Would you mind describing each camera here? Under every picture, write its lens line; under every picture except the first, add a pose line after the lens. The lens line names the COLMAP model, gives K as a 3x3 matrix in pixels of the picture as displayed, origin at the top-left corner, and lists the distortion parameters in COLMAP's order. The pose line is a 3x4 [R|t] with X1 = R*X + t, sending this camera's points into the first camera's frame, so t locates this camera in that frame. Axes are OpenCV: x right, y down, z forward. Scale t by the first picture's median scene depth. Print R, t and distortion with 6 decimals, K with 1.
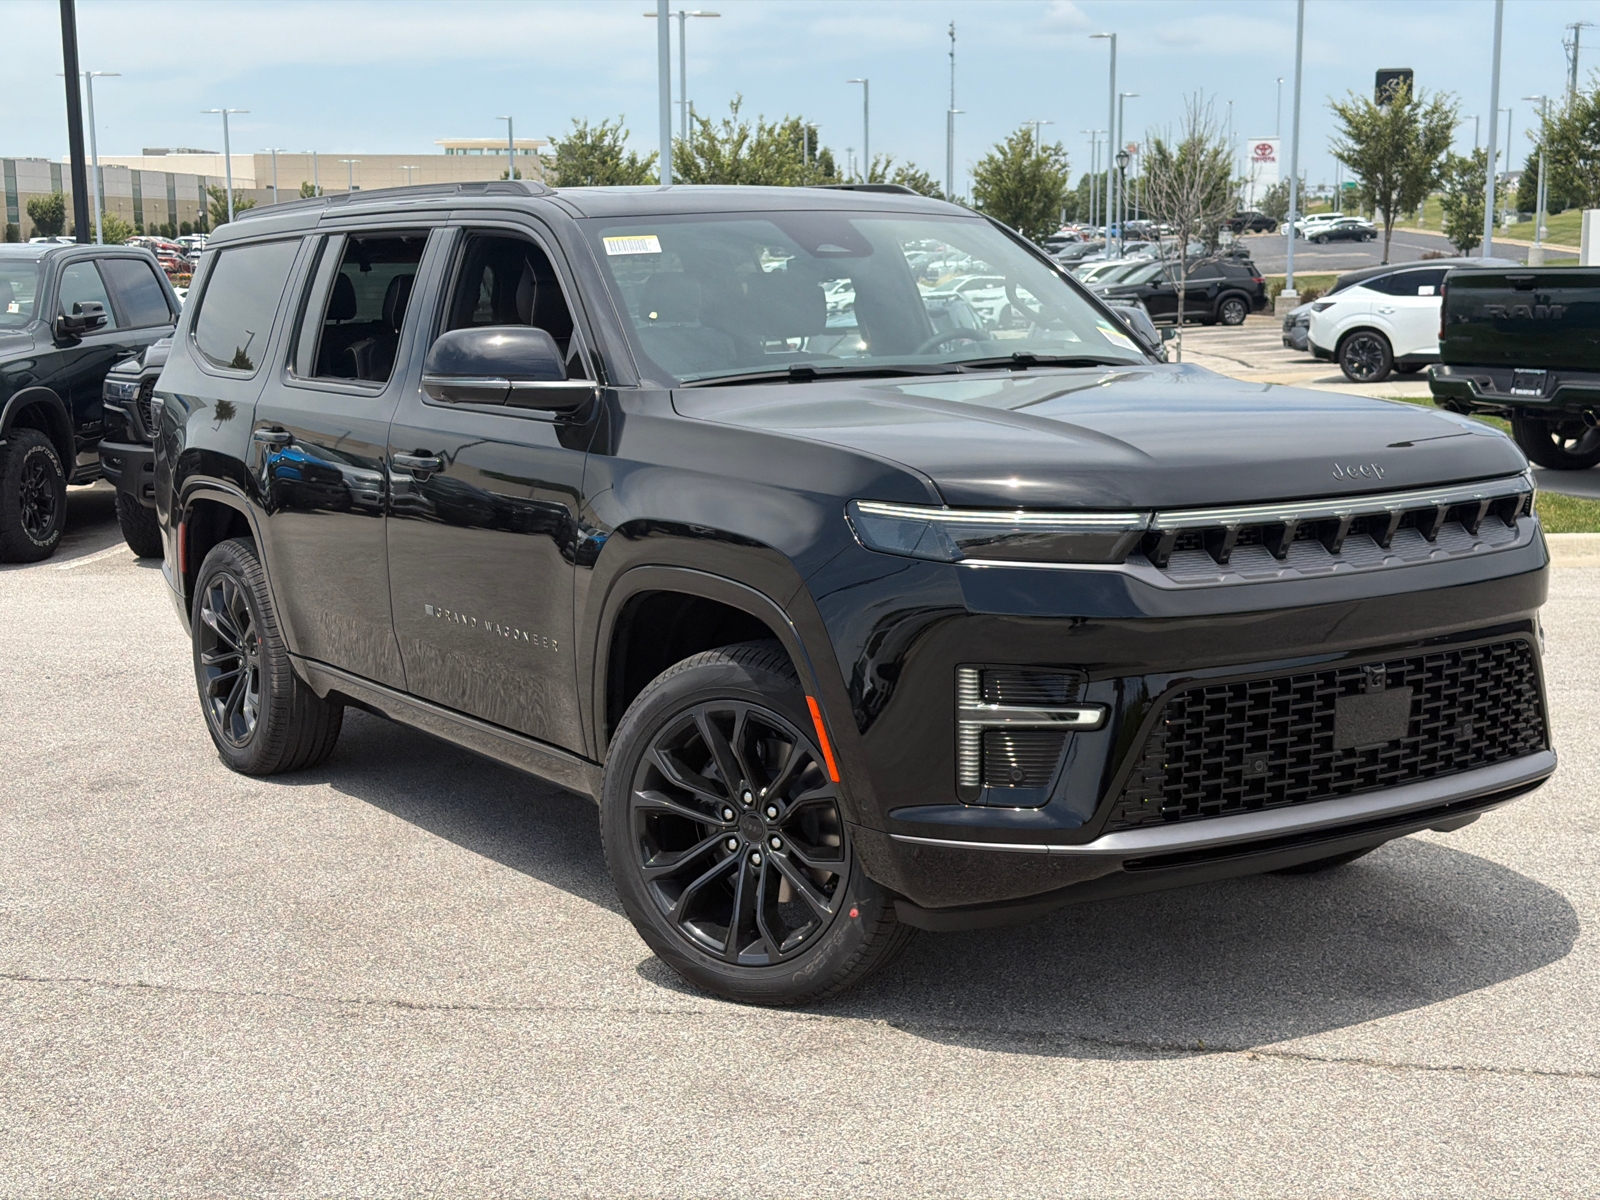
lens RADIAL K [[2199.7, 0, 808.1], [0, 2199.7, 605.2], [0, 0, 1]] dist [0.108782, 0.000000]
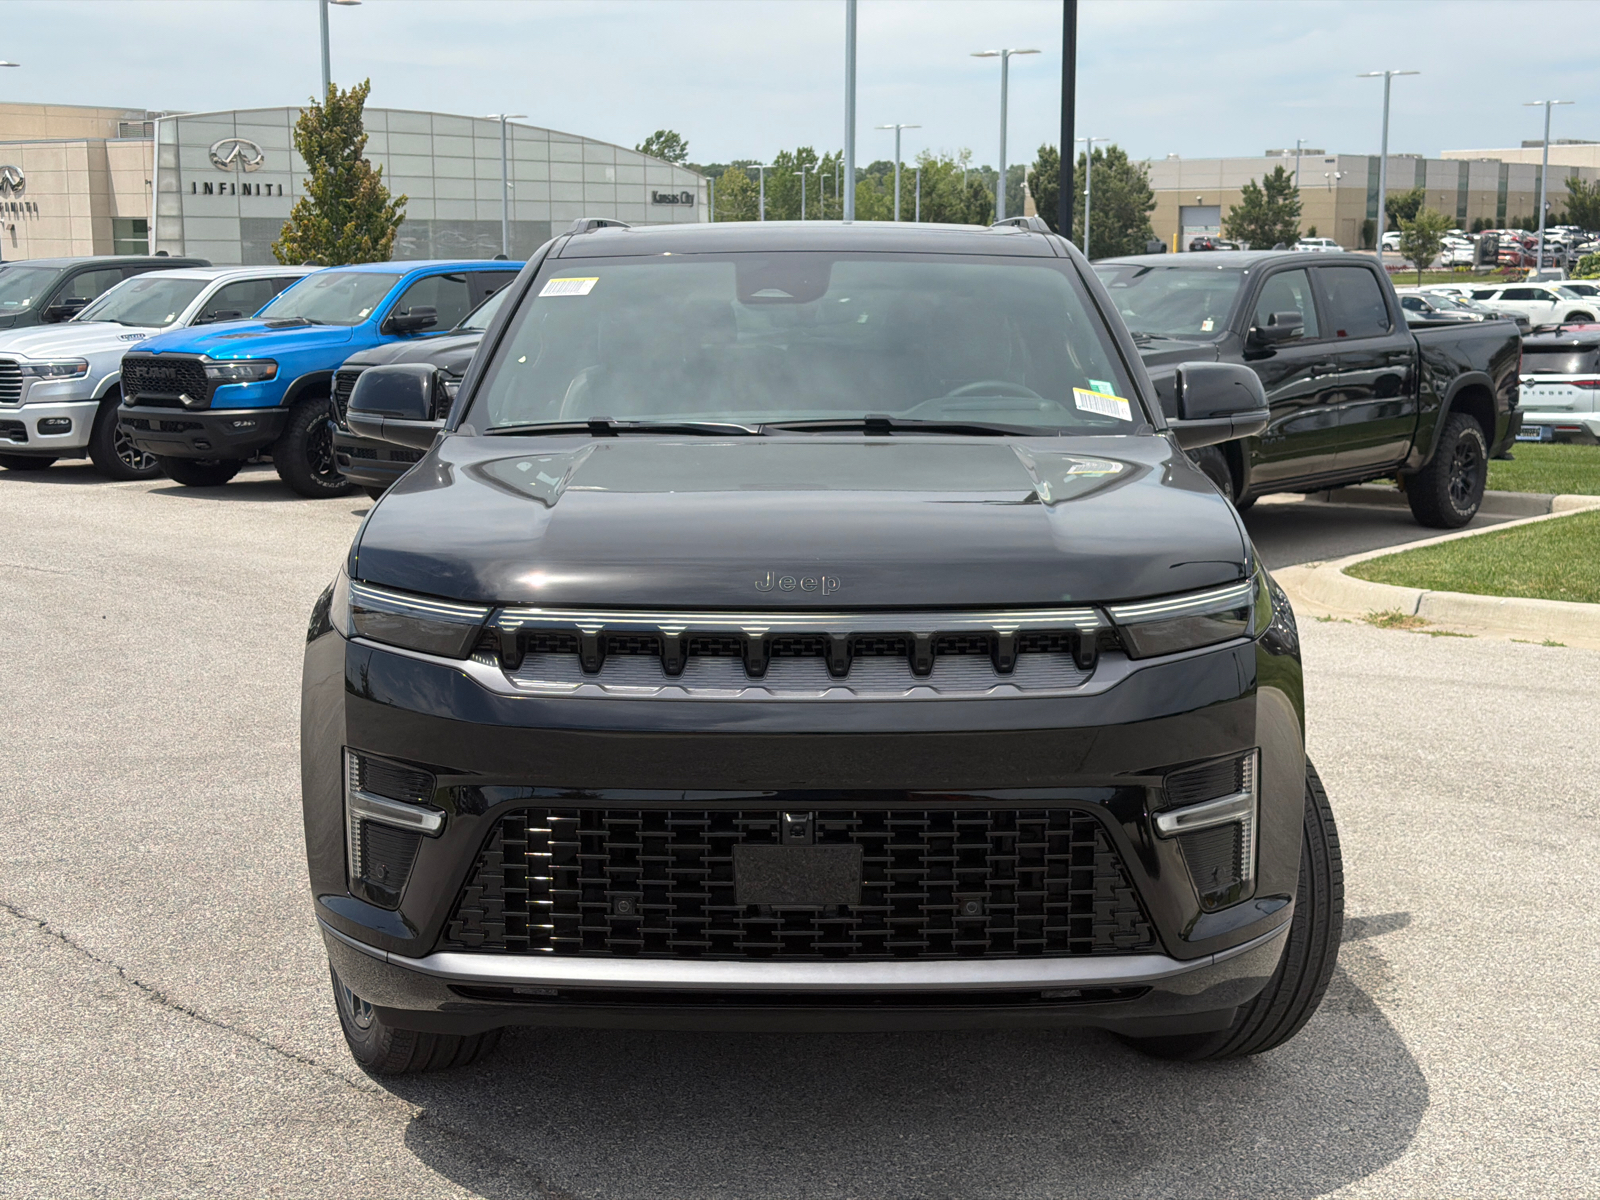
lens RADIAL K [[2199.7, 0, 787.8], [0, 2199.7, 600.3], [0, 0, 1]] dist [0.108782, 0.000000]
pose [[0.828730, 0.095317, -0.551472, 0.668063], [-0.094952, 0.995051, 0.029297, -0.073299], [0.551535, 0.028084, 0.833679, 0.278974]]
